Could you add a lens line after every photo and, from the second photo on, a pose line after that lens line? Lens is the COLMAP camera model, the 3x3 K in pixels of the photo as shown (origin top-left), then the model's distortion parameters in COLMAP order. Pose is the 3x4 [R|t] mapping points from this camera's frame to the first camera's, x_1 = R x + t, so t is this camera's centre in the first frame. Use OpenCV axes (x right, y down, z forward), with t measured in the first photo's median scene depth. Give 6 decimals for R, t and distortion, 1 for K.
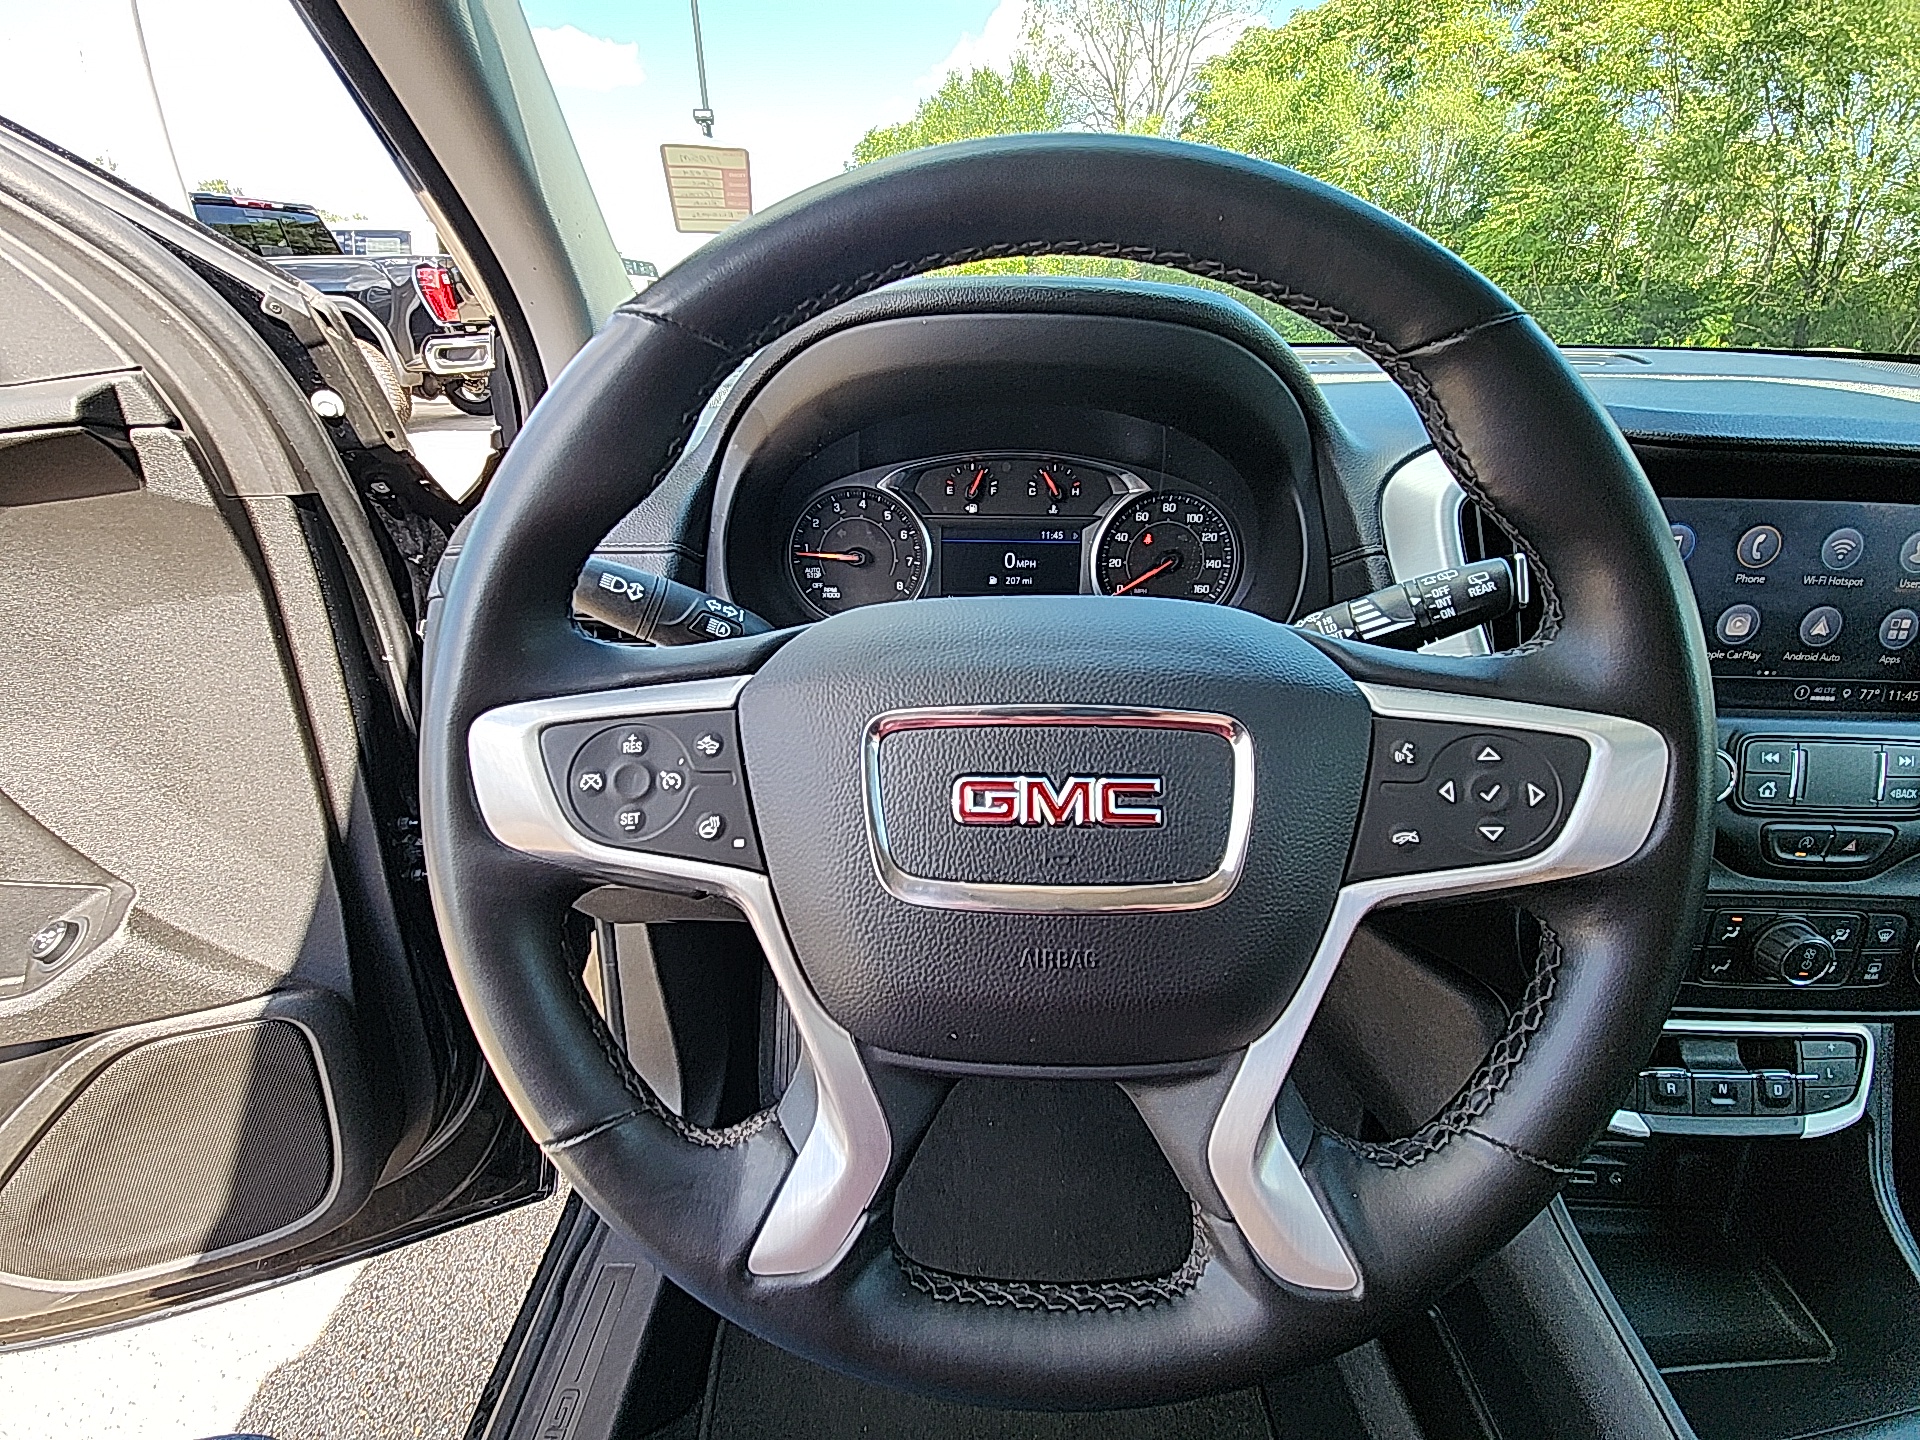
lens RADIAL K [[773.2, 0, 950.5], [0, 773.2, 706.1], [0, 0, 1]] dist [0.016021, -0.011855]
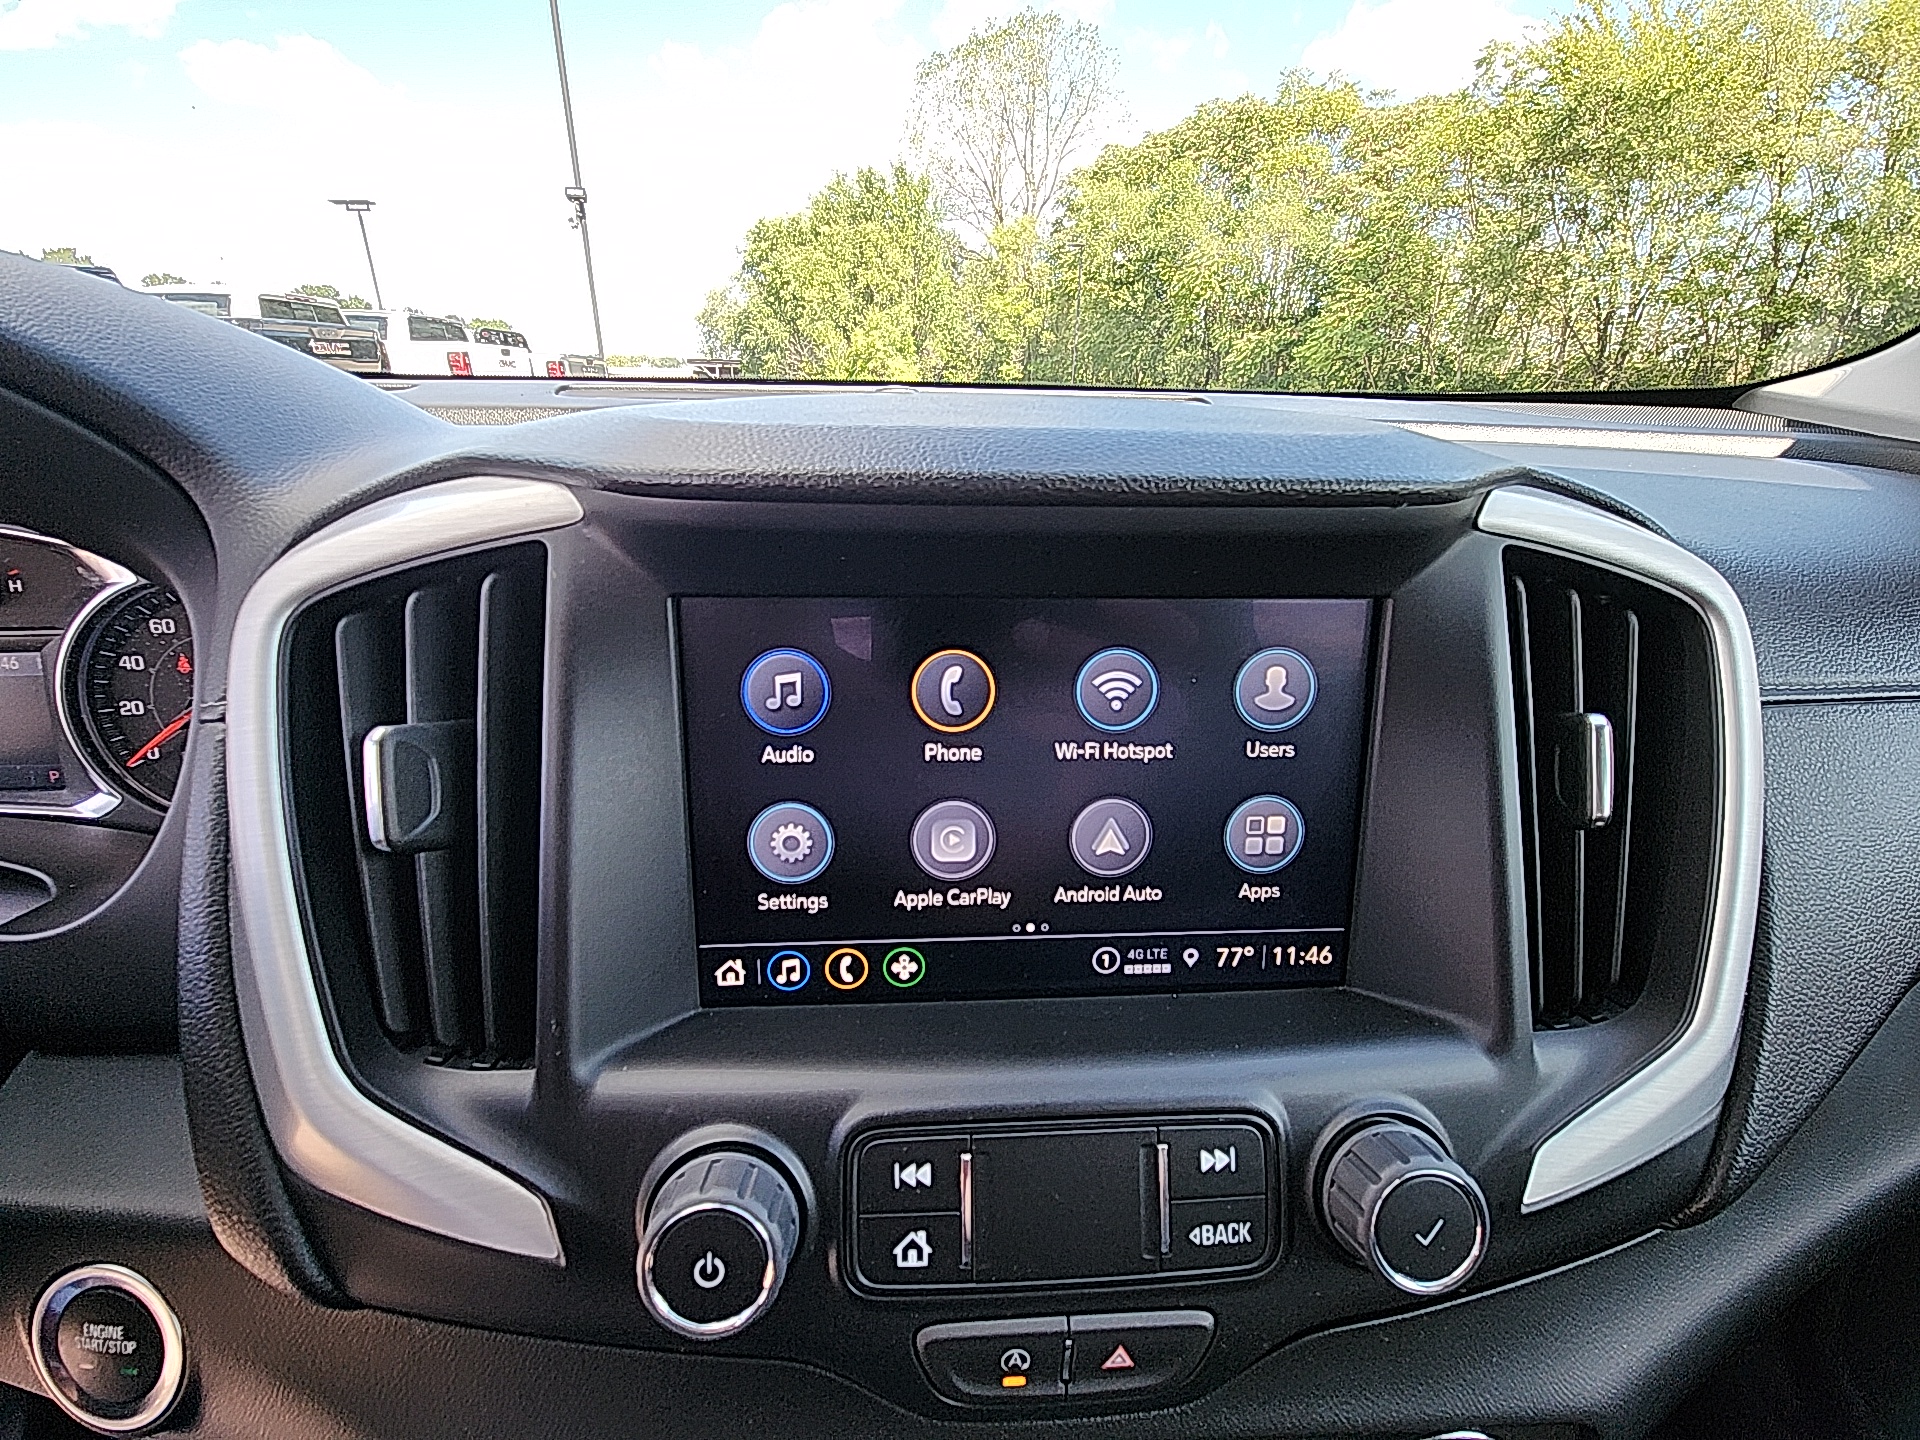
lens RADIAL K [[773.2, 0, 949.8], [0, 773.2, 706.5], [0, 0, 1]] dist [0.016021, -0.011855]
pose [[0.992888, -0.032827, 0.114437, 0.732894], [0.042196, 0.995866, -0.080434, -0.115854], [-0.111323, 0.084691, 0.990169, 0.378525]]
